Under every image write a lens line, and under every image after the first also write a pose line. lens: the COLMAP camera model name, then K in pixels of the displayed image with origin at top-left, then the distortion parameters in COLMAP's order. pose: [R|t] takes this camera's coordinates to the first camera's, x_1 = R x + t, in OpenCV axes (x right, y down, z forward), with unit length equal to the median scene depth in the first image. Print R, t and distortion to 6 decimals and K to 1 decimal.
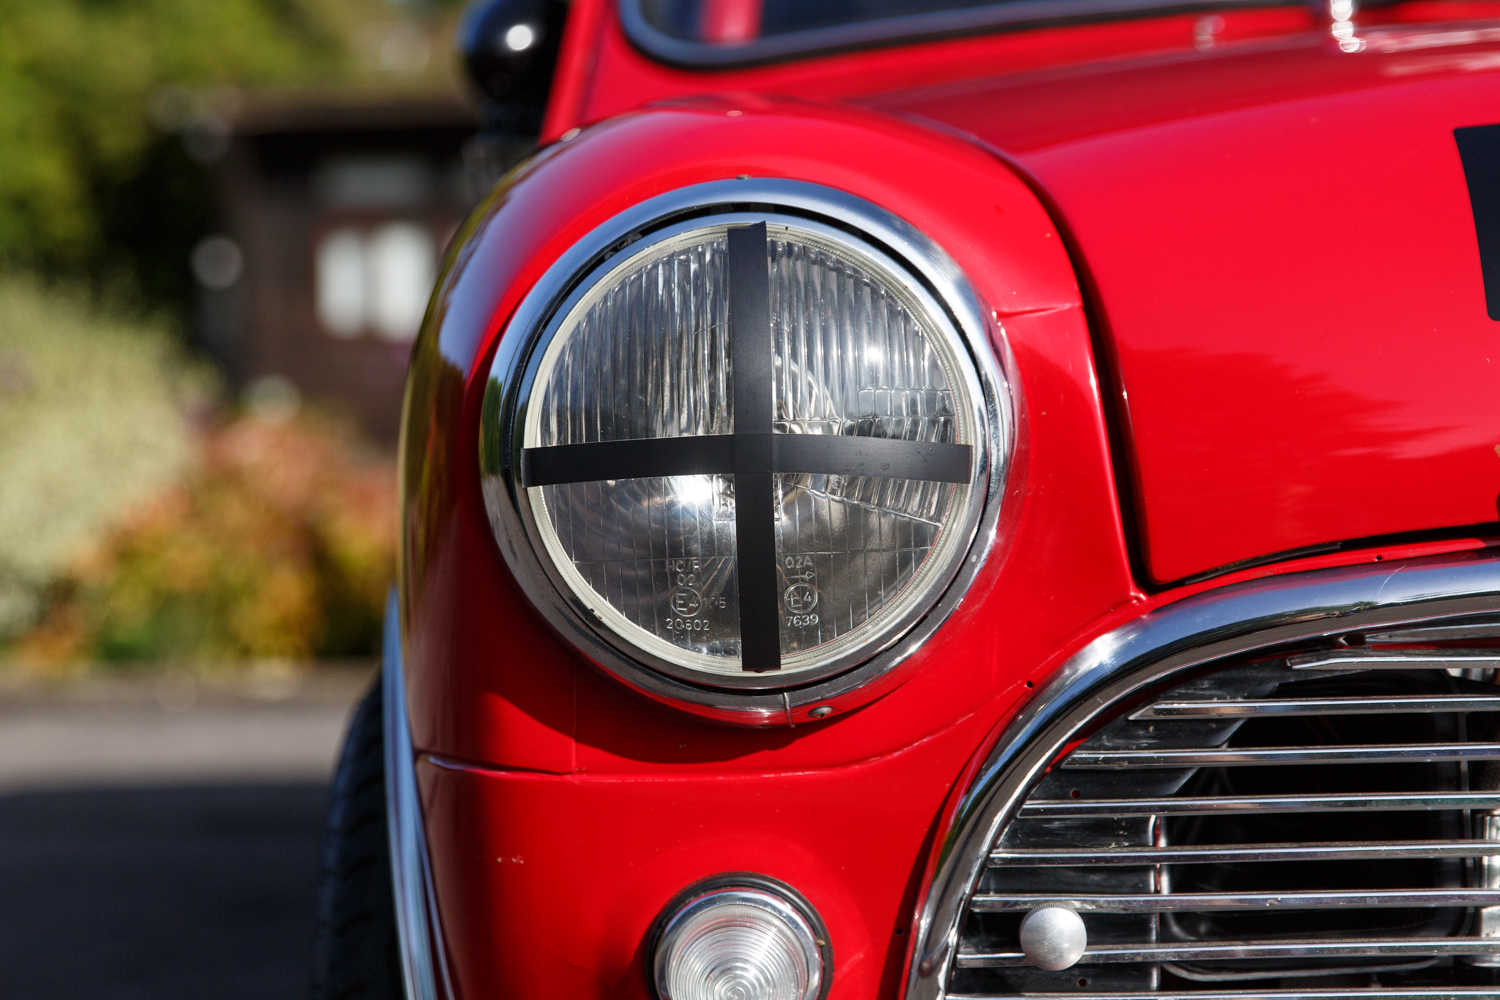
lens RADIAL K [[3006.4, 0, 750.0], [0, 3006.4, 500.0], [0, 0, 1]] dist [-0.009066, -0.010481]
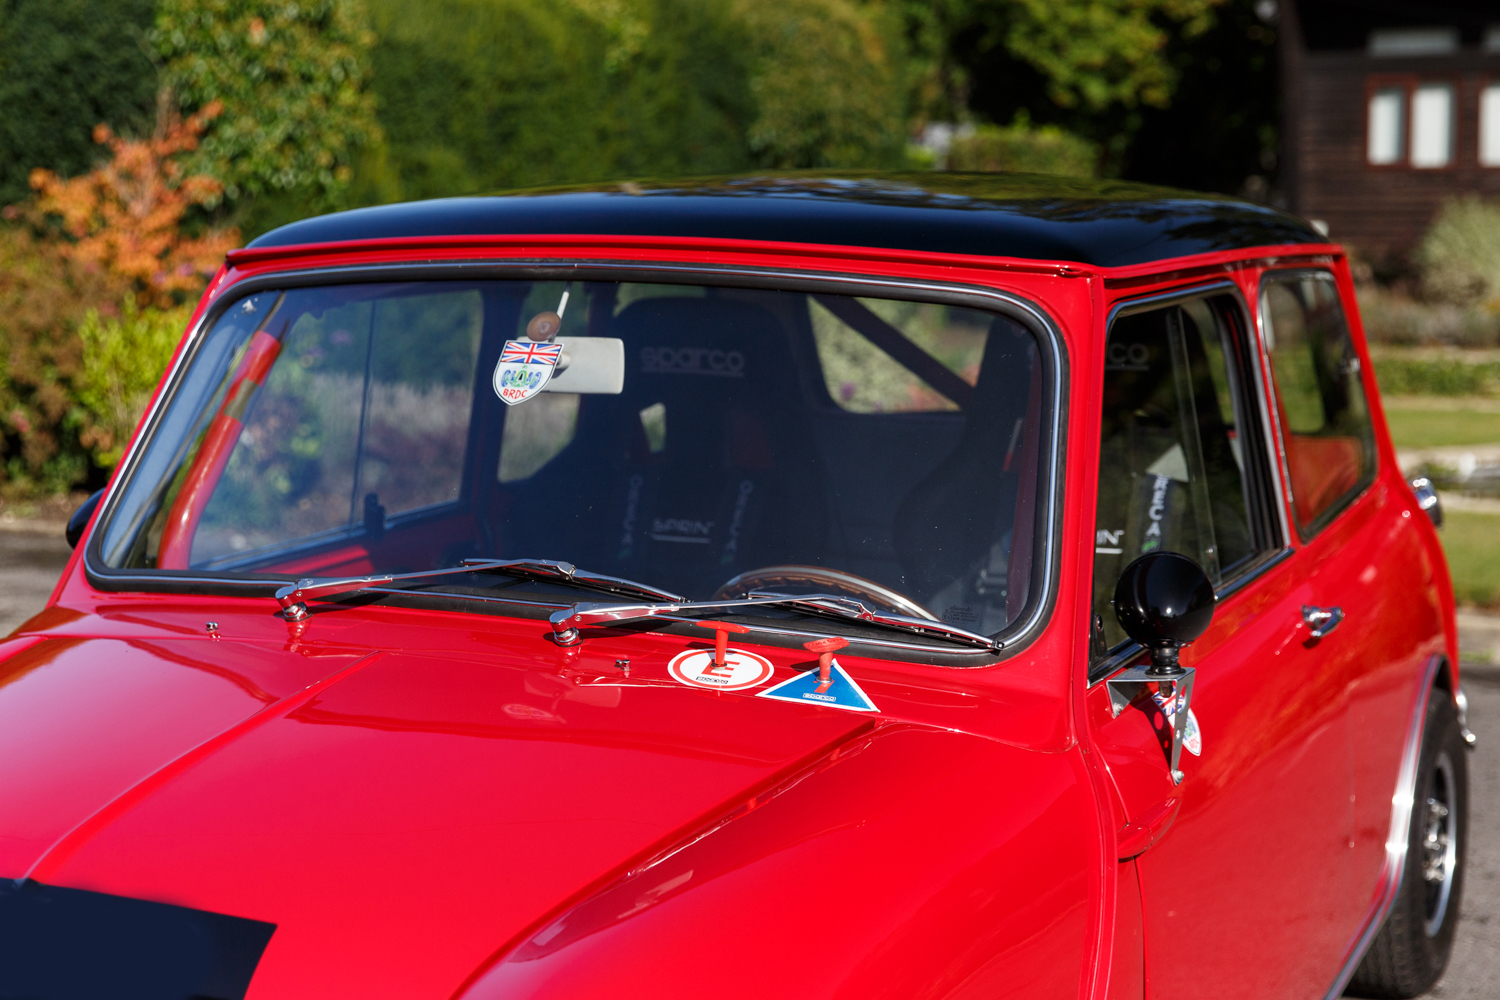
lens RADIAL K [[2477.0, 0, 725.9], [0, 2477.0, 502.0], [0, 0, 1]] dist [0.041564, -0.015950]
pose [[0.900406, 0.064479, -0.430245, 1.588177], [-0.020733, 0.994192, 0.105606, -0.589735], [0.434555, -0.086168, 0.896514, -0.274571]]
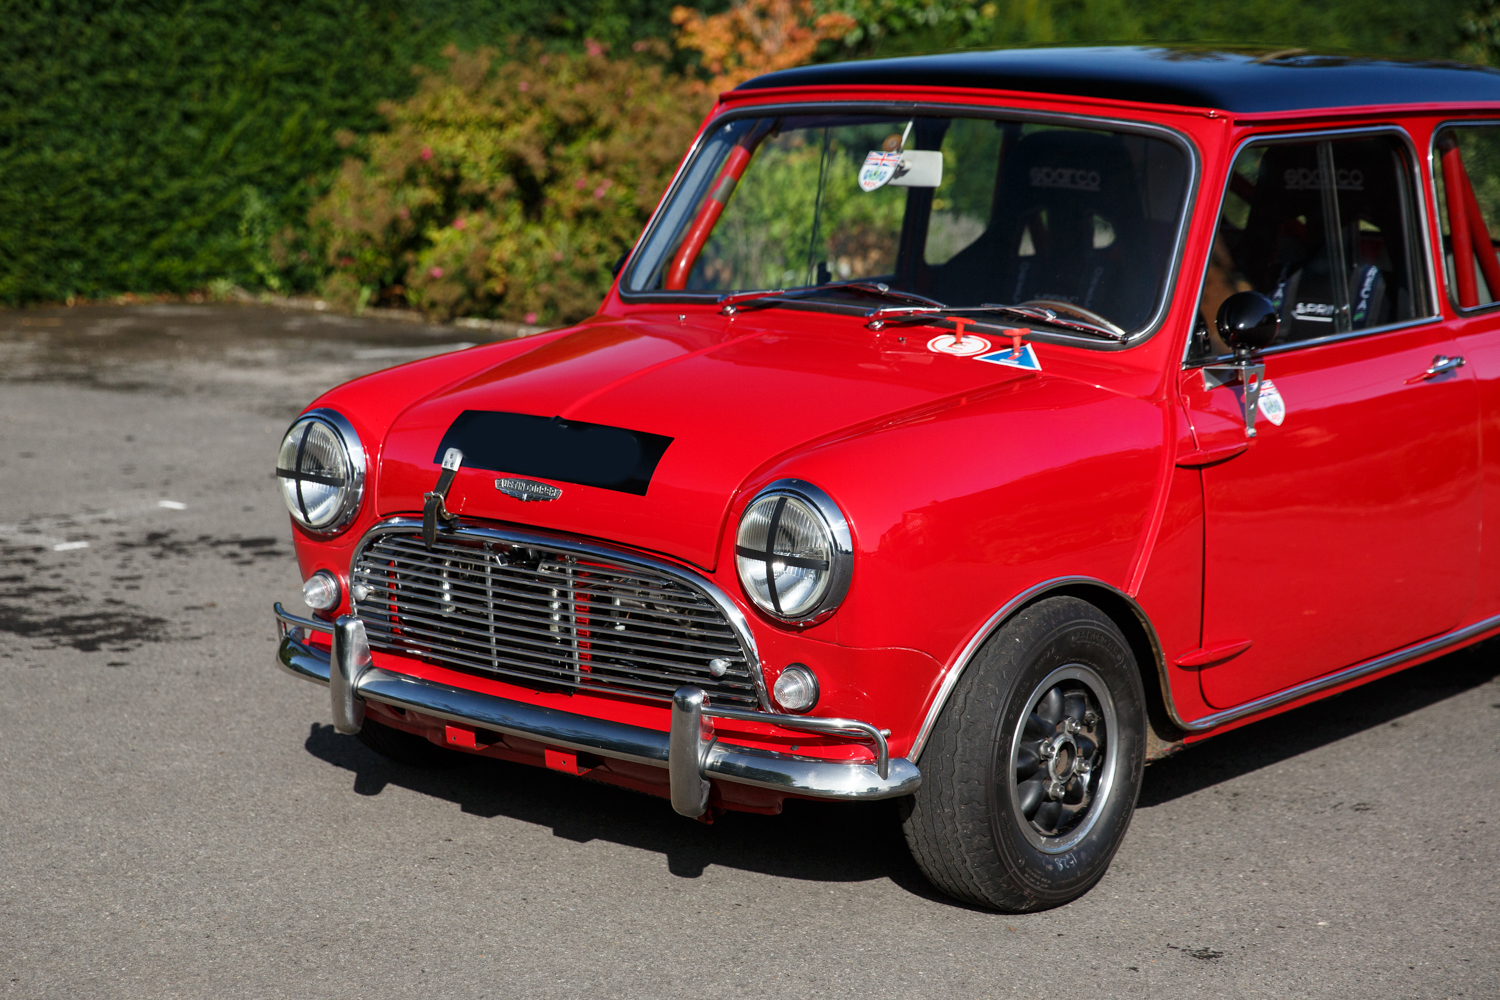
lens RADIAL K [[3023.3, 0, 707.2], [0, 3023.3, 550.2], [0, 0, 1]] dist [-0.017897, 0.117231]
pose [[0.750605, 0.134394, -0.646939, 3.224758], [-0.036514, 0.986037, 0.162472, -0.628598], [0.659741, -0.098330, 0.745032, -1.868022]]
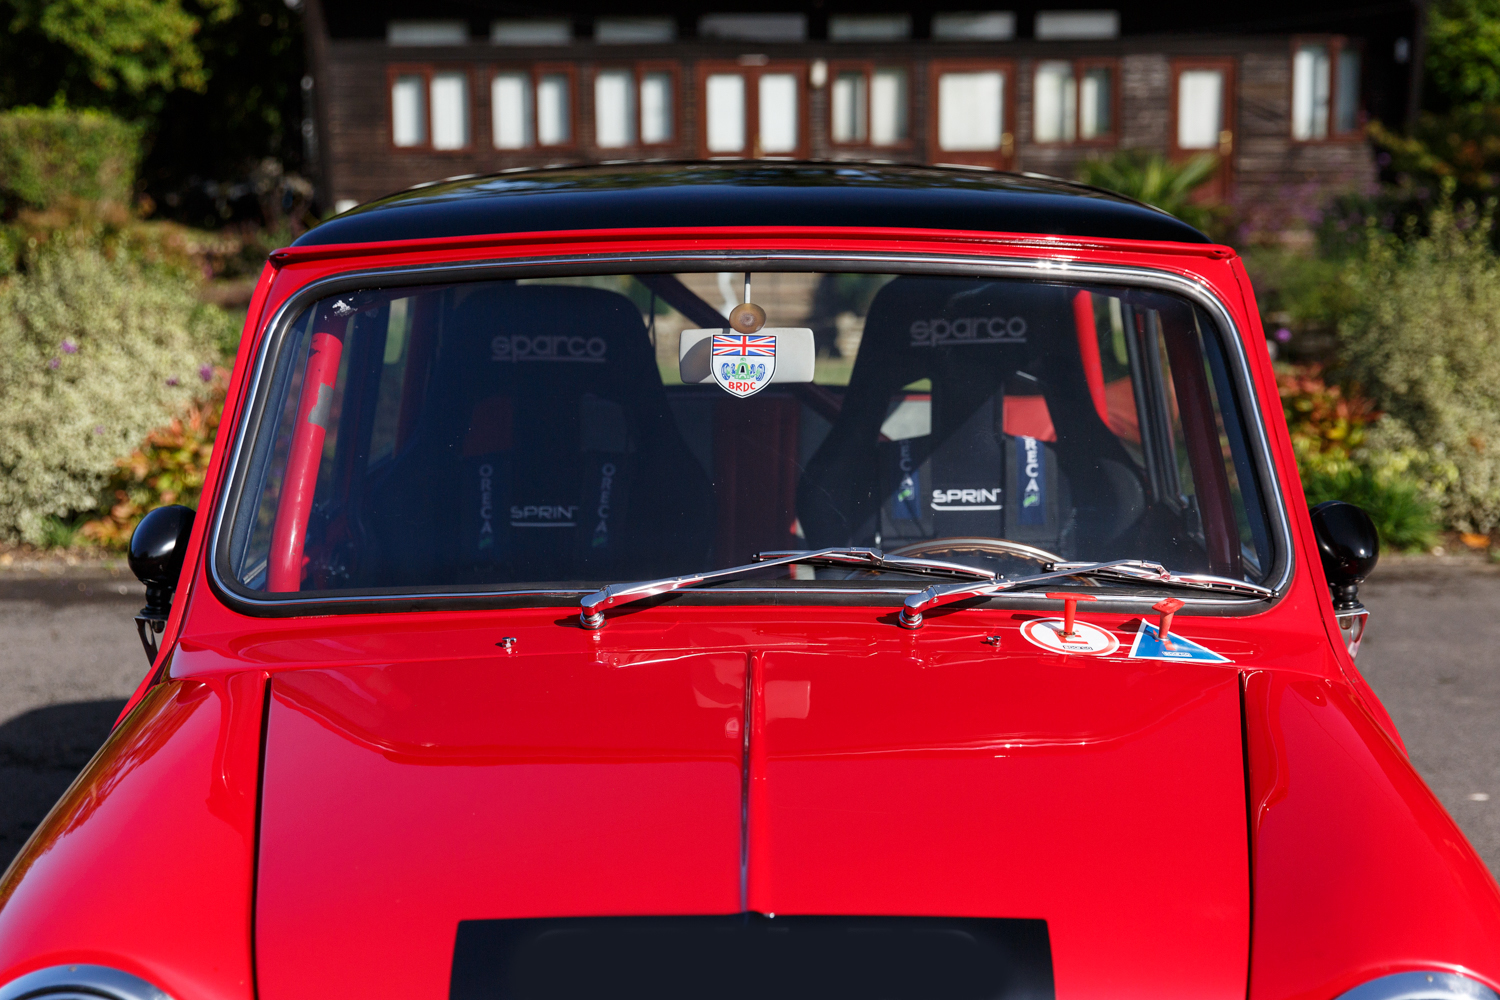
lens RADIAL K [[2333.7, 0, 750.1], [0, 2333.7, 542.2], [0, 0, 1]] dist [0.005277, -0.009406]
pose [[0.999960, 0.008435, -0.003079, 0.442183], [-0.007953, 0.991168, 0.132372, -0.587033], [0.004169, -0.132343, 0.991195, -0.468501]]
